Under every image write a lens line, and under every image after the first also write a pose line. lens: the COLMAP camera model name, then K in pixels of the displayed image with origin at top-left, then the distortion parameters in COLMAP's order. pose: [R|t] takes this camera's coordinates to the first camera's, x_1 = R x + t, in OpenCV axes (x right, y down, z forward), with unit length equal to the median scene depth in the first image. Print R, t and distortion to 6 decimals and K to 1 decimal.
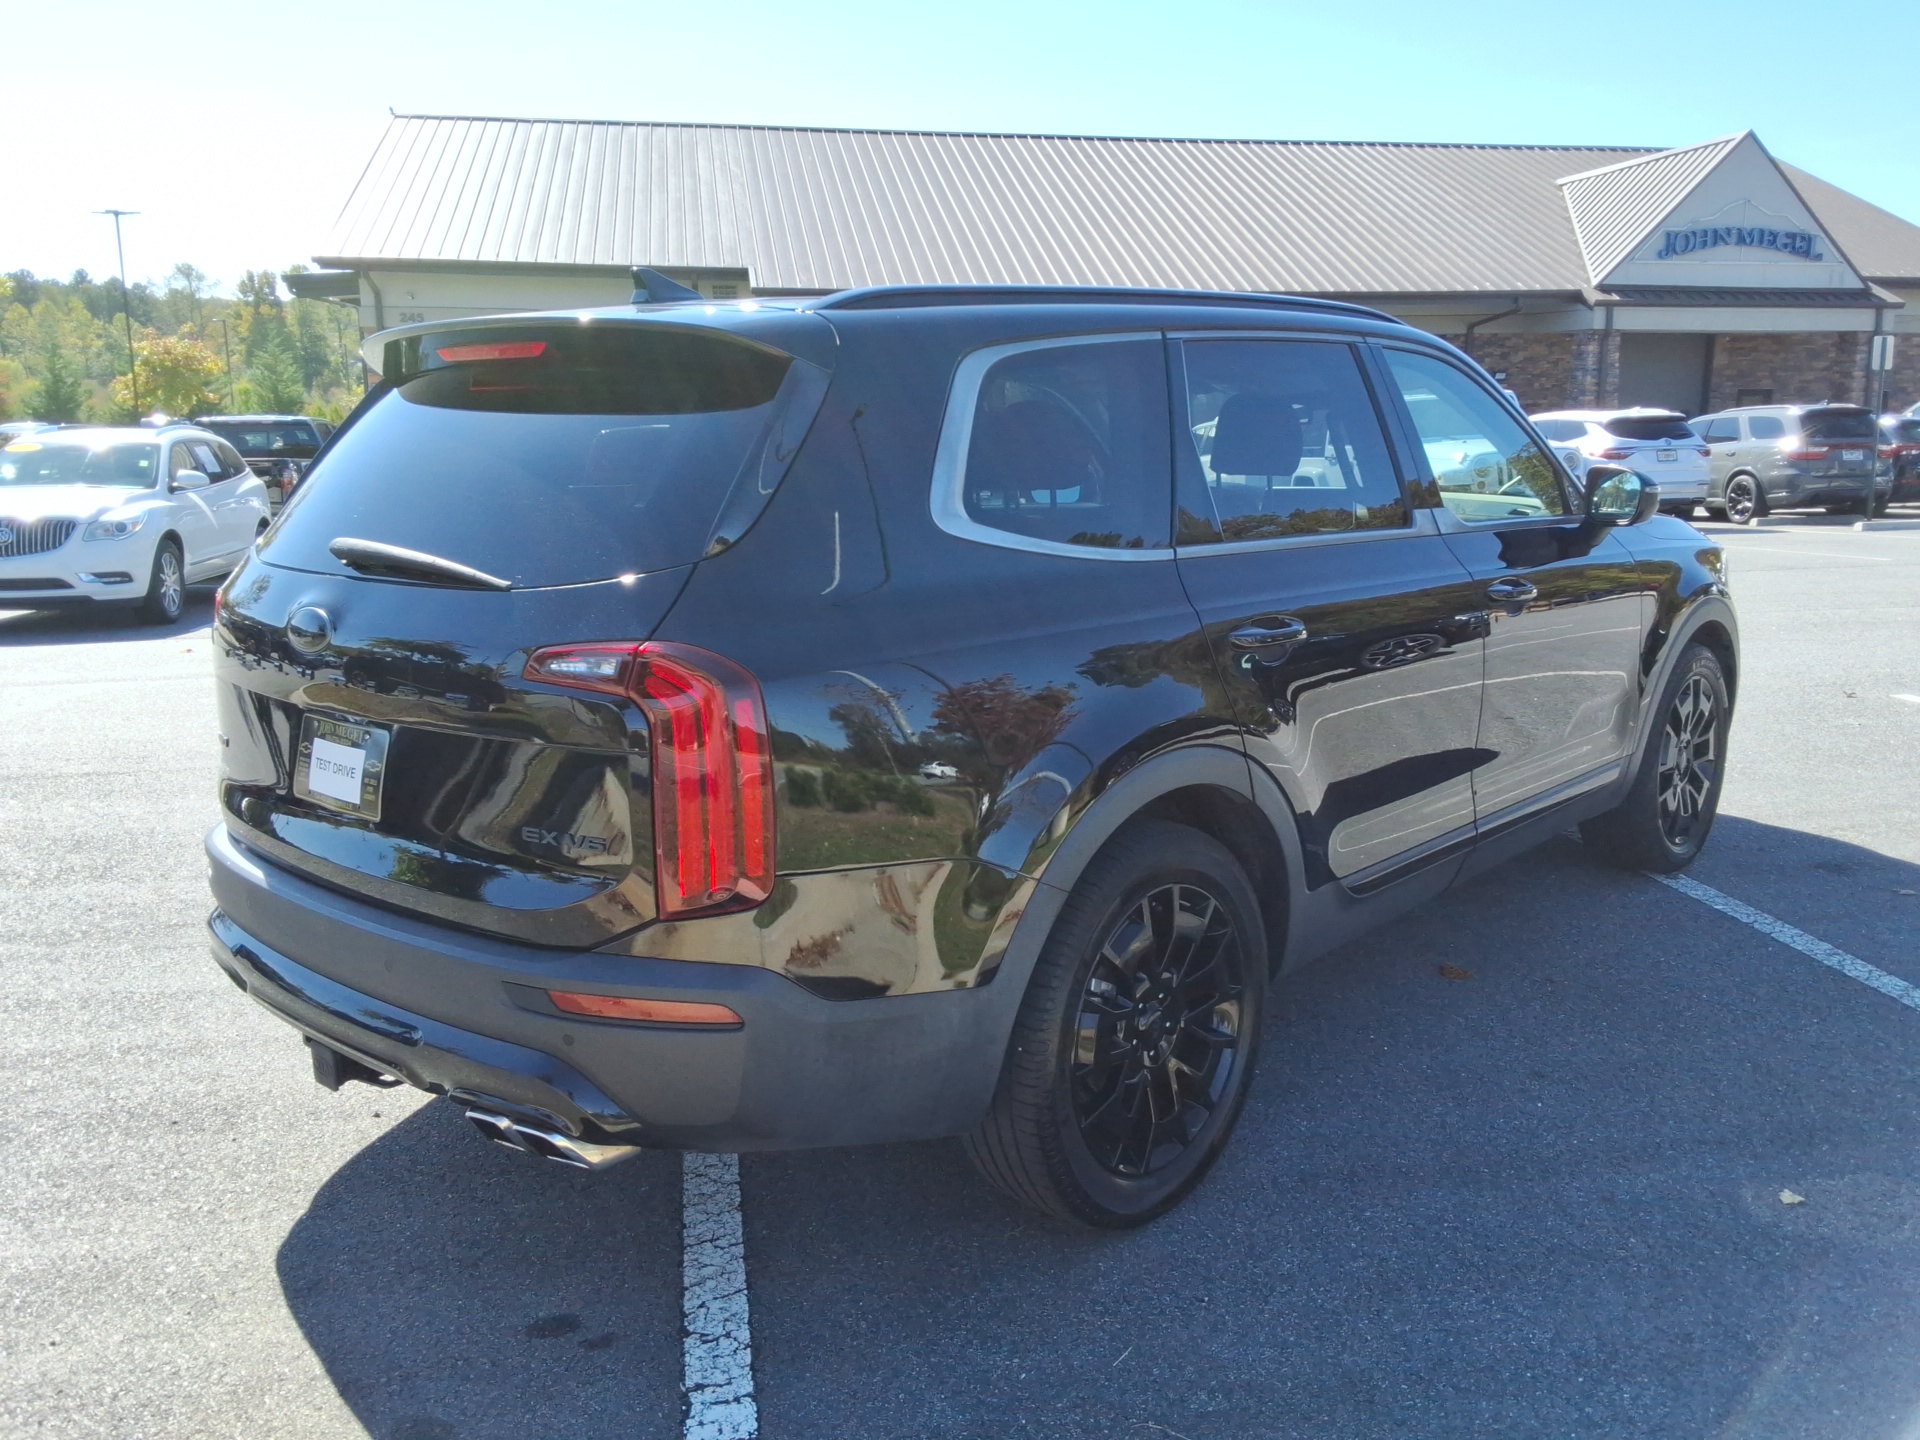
lens RADIAL K [[1546.0, 0, 984.9], [0, 1546.0, 717.5], [0, 0, 1]] dist [0.113683, -0.167276]
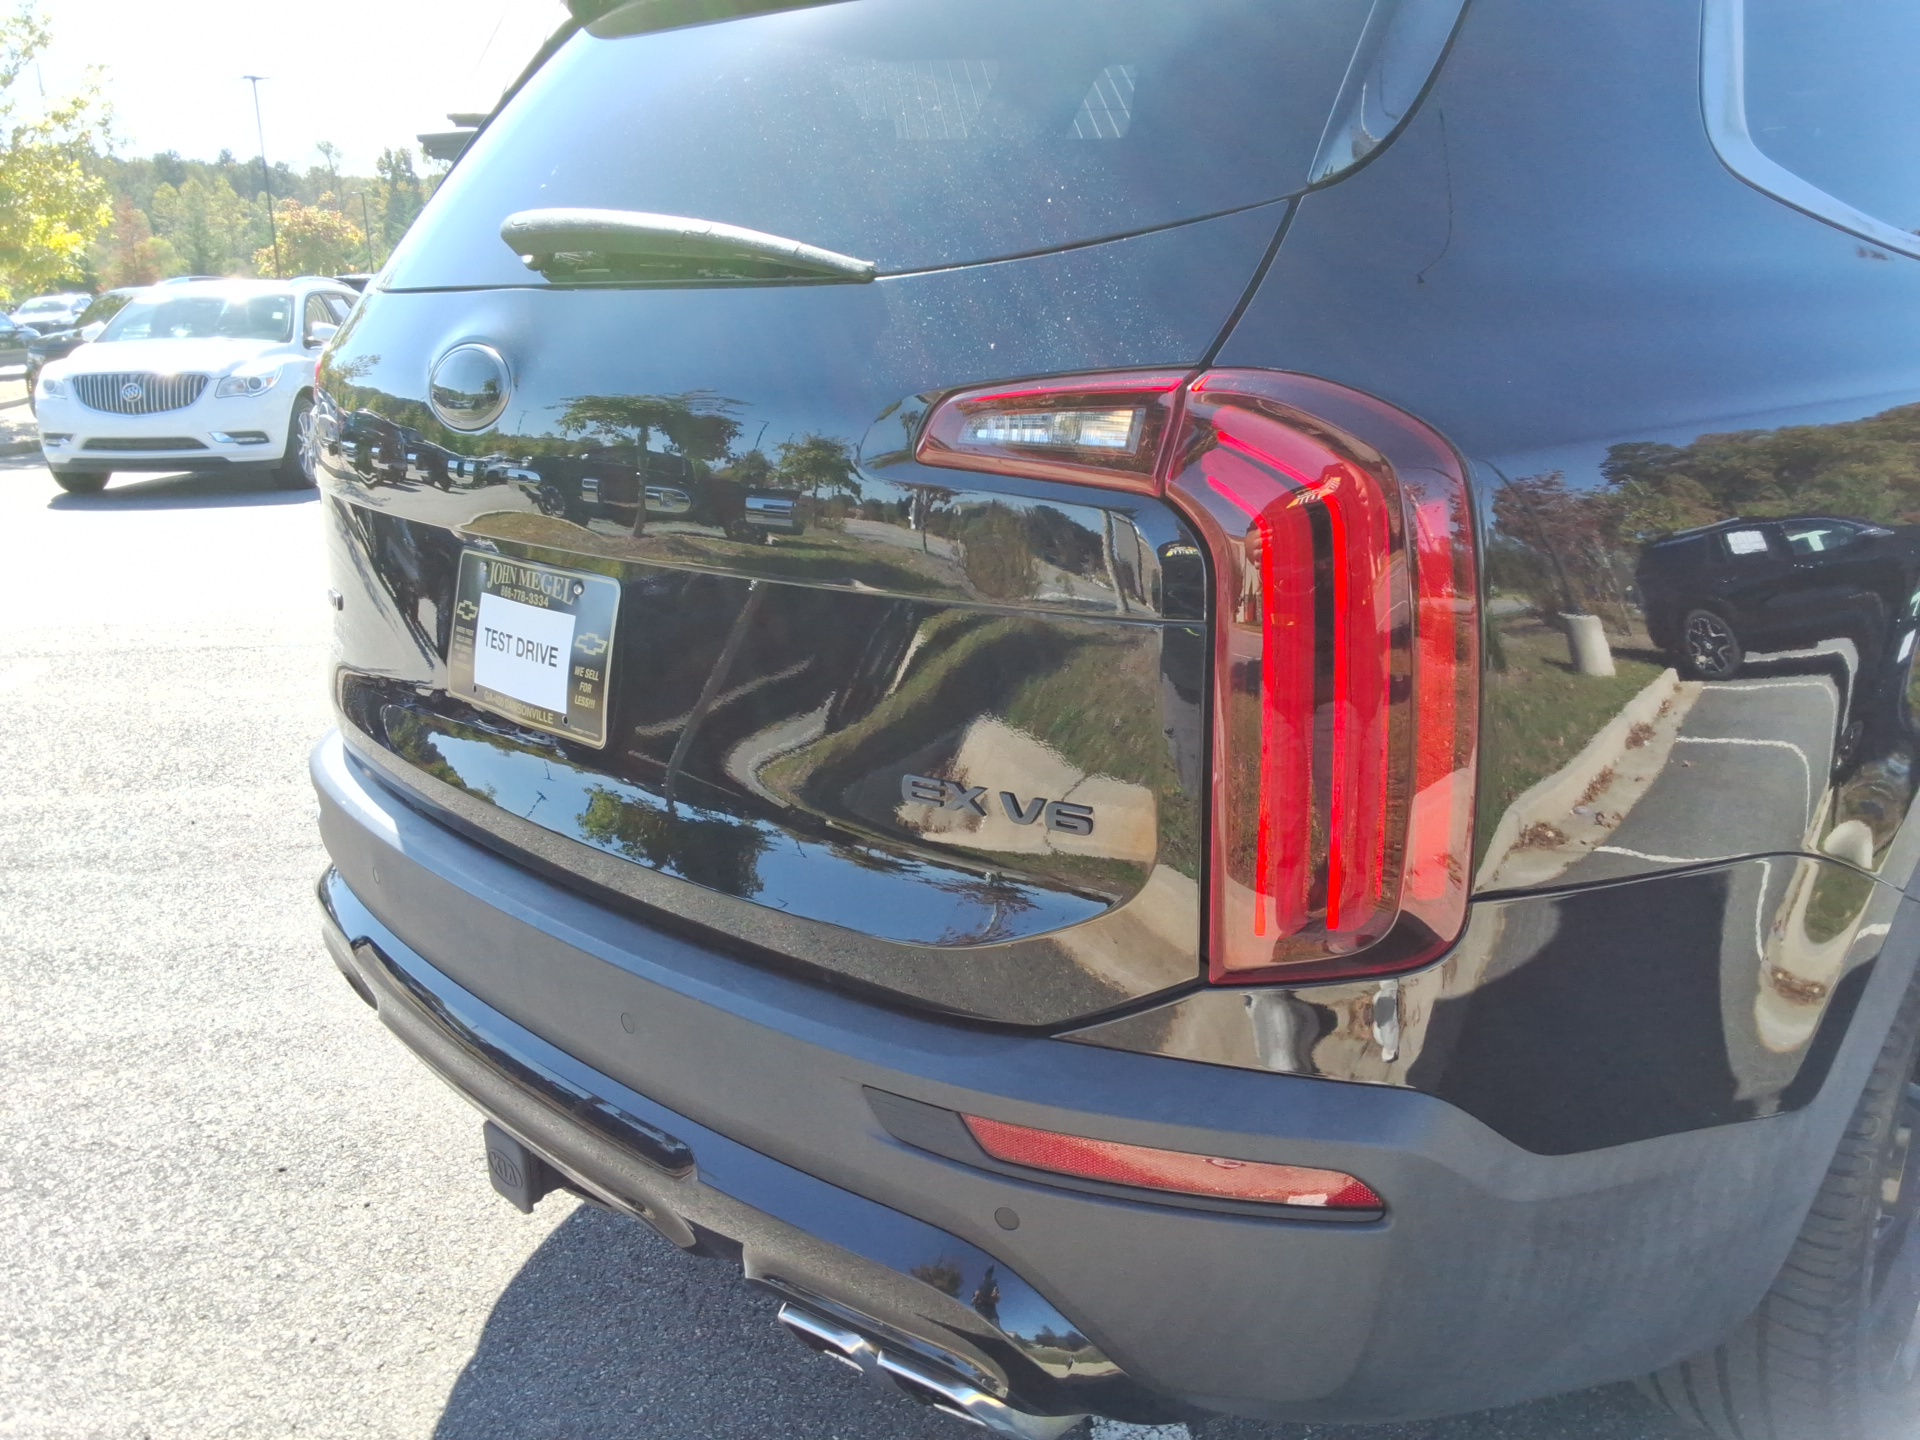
lens RADIAL K [[1541.8, 0, 985.4], [0, 1541.8, 714.3], [0, 0, 1]] dist [0.105939, -0.160686]
pose [[0.996926, 0.013727, -0.077140, -0.126703], [-0.008047, 0.997266, 0.073462, 0.008768], [0.077937, -0.072616, 0.994310, 0.284334]]
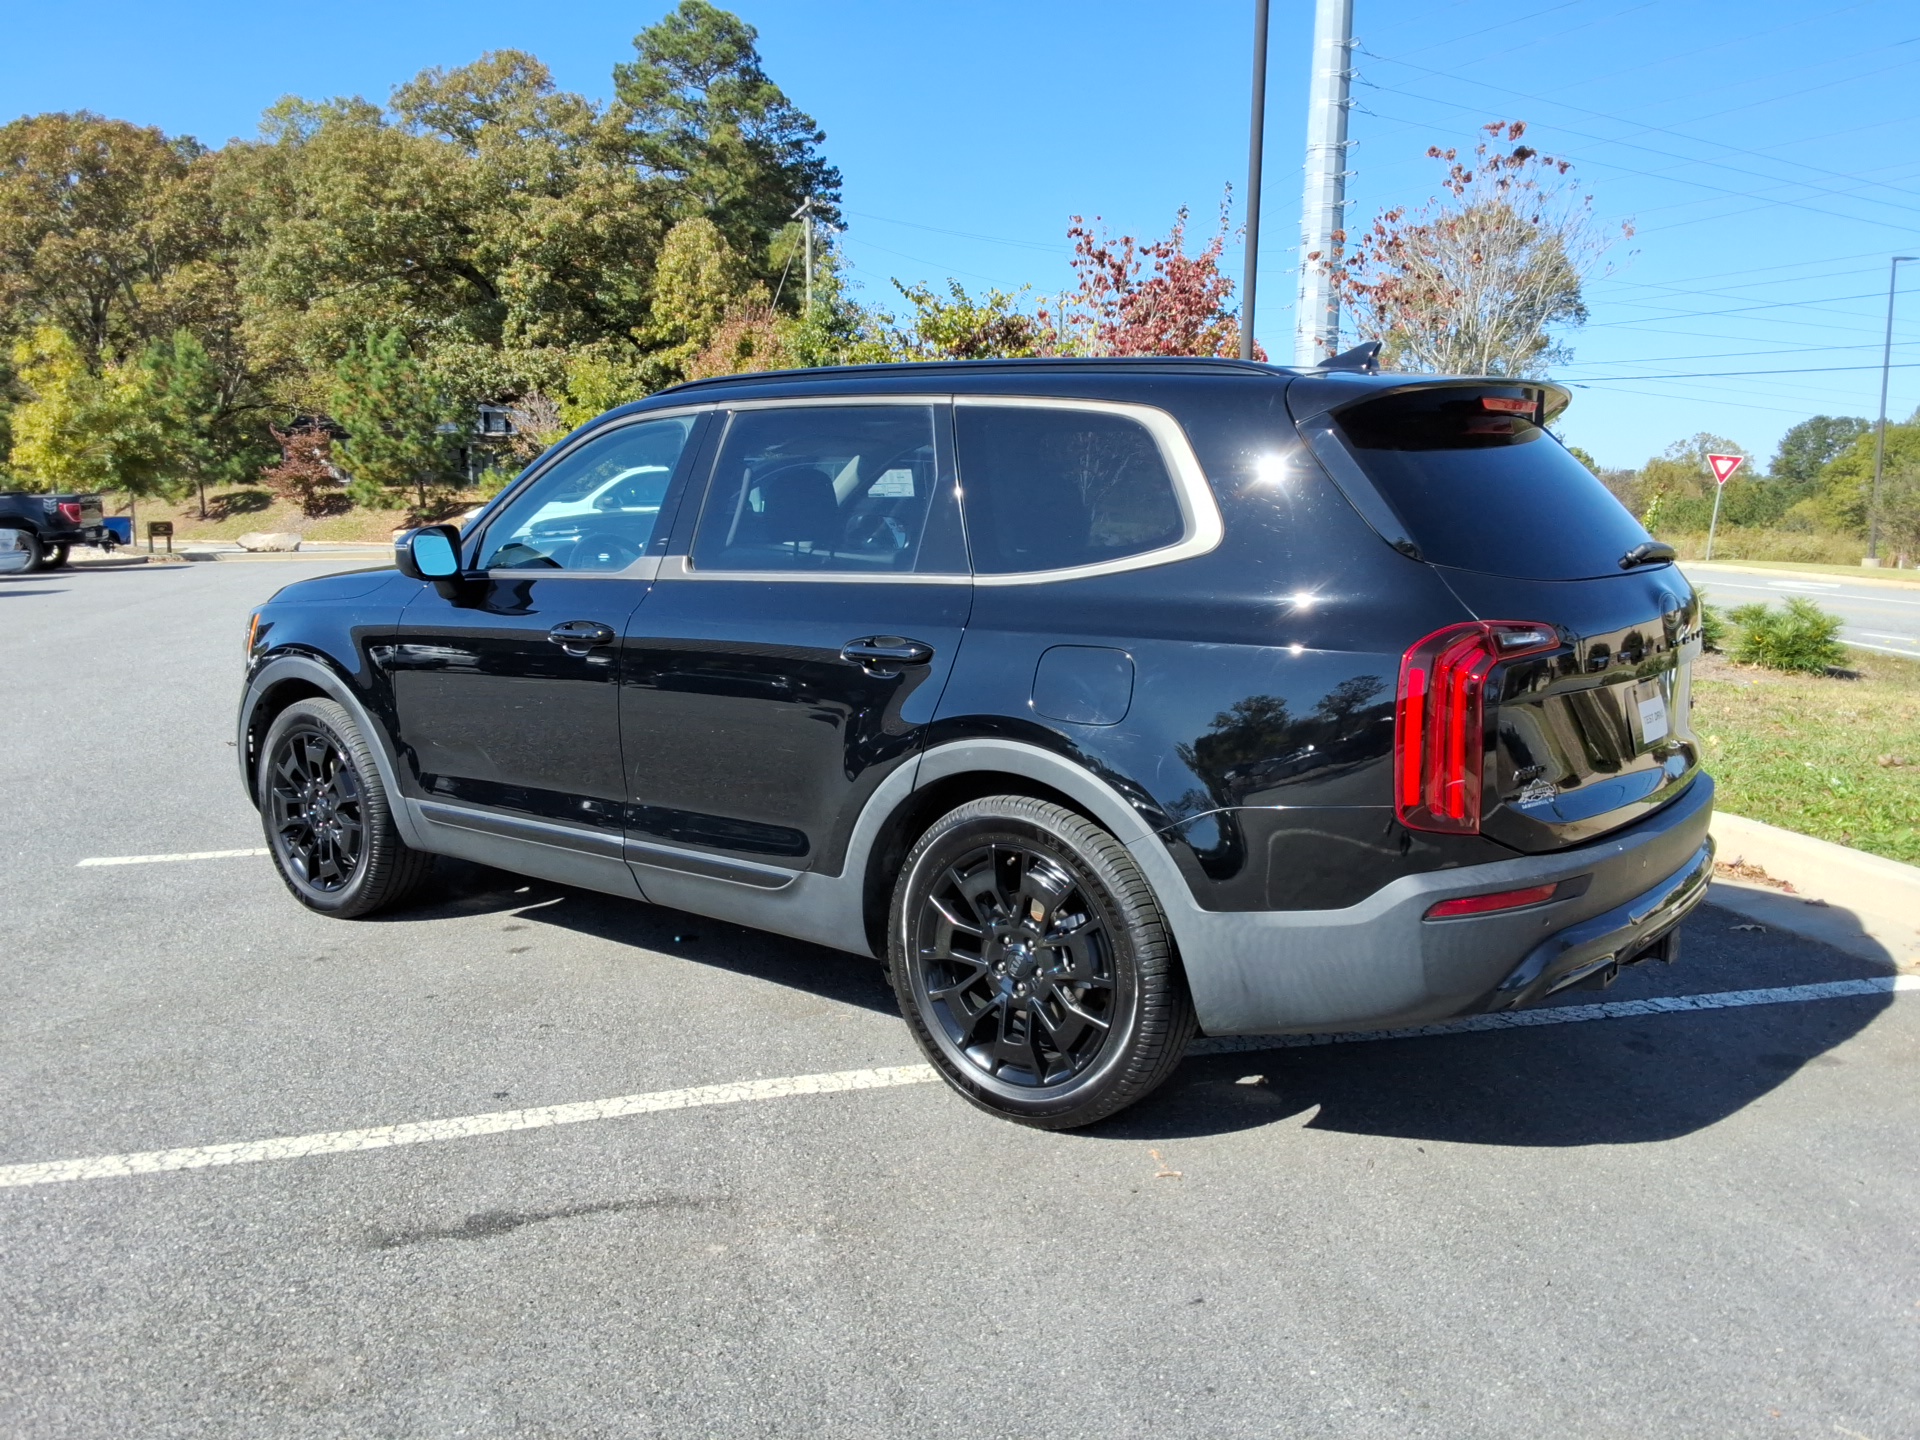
lens RADIAL K [[1546.0, 0, 984.9], [0, 1546.0, 717.5], [0, 0, 1]] dist [0.113683, -0.167276]
pose [[-0.070182, -0.139482, 0.987734, -1.004766], [0.201434, 0.967796, 0.150979, -0.164377], [-0.976985, 0.209559, -0.039825, 0.964277]]
